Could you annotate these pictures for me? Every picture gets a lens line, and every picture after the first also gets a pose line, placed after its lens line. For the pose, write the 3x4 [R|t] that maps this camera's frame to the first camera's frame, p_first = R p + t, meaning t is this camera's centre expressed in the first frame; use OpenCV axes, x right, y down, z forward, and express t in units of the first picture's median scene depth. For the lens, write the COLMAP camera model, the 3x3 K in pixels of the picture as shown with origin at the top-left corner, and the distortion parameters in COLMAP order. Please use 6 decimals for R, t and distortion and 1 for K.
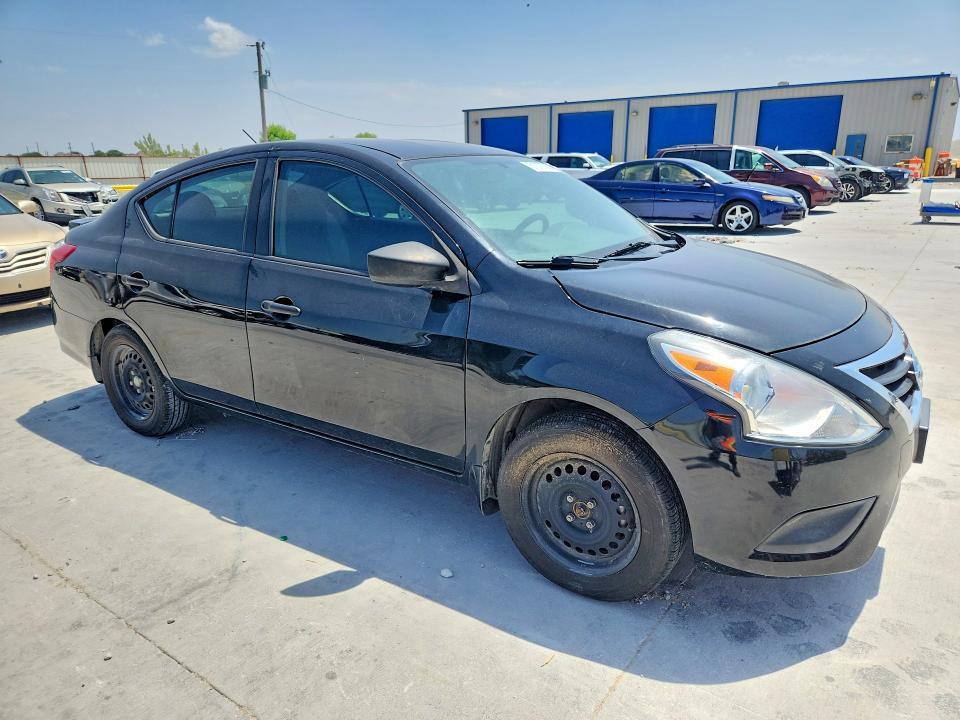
lens RADIAL K [[692.0, 0, 470.1], [0, 692.0, 363.9], [0, 0, 1]] dist [0.049691, -0.033947]
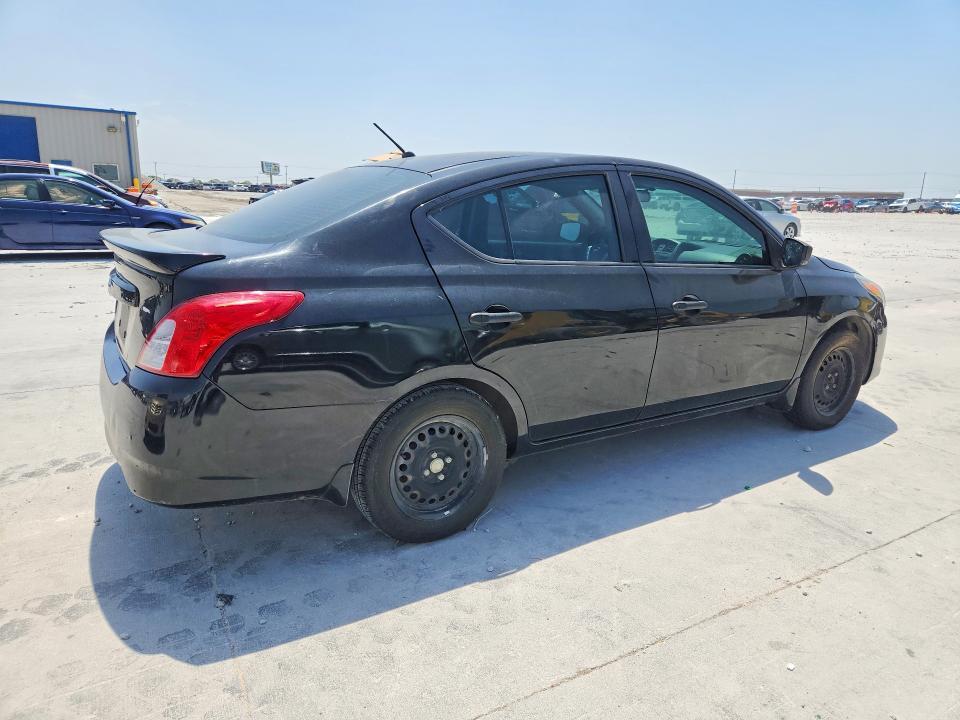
lens RADIAL K [[692.0, 0, 486.7], [0, 692.0, 366.0], [0, 0, 1]] dist [0.049691, -0.033947]
pose [[0.348577, -0.194493, 0.916879, -1.149658], [0.226021, 0.966807, 0.119156, -0.155200], [-0.909620, 0.165699, 0.380967, 0.702768]]
